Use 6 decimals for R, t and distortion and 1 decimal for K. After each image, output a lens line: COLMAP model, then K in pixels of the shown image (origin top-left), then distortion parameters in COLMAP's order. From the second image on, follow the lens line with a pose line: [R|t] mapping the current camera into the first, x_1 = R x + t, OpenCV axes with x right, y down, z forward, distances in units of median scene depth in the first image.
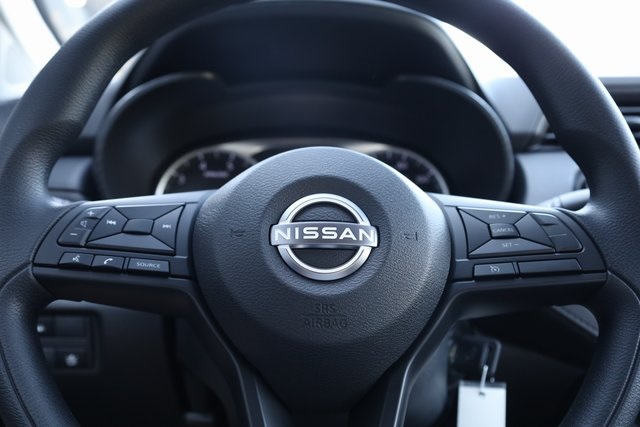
lens RADIAL K [[719.1, 0, 320.0], [0, 719.1, 213.5], [0, 0, 1]] dist [-0.006200, -0.004216]
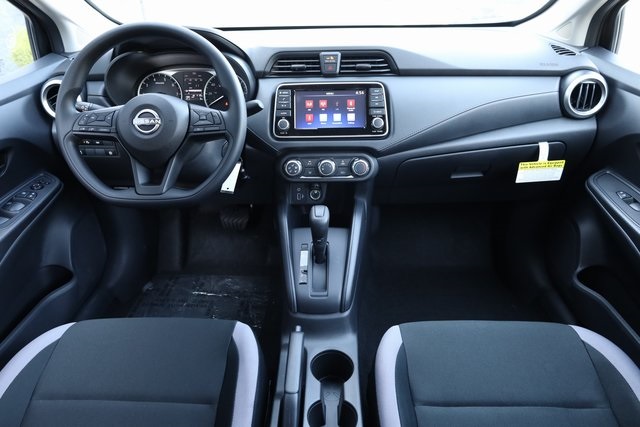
lens RADIAL K [[424.0, 0, 309.4], [0, 424.0, 214.6], [0, 0, 1]] dist [-0.033206, -0.000770]
pose [[0.997324, 0.007989, -0.072672, 0.956618], [0.019099, 0.931024, 0.364458, -0.284190], [0.070571, -0.364870, 0.928380, -1.062376]]
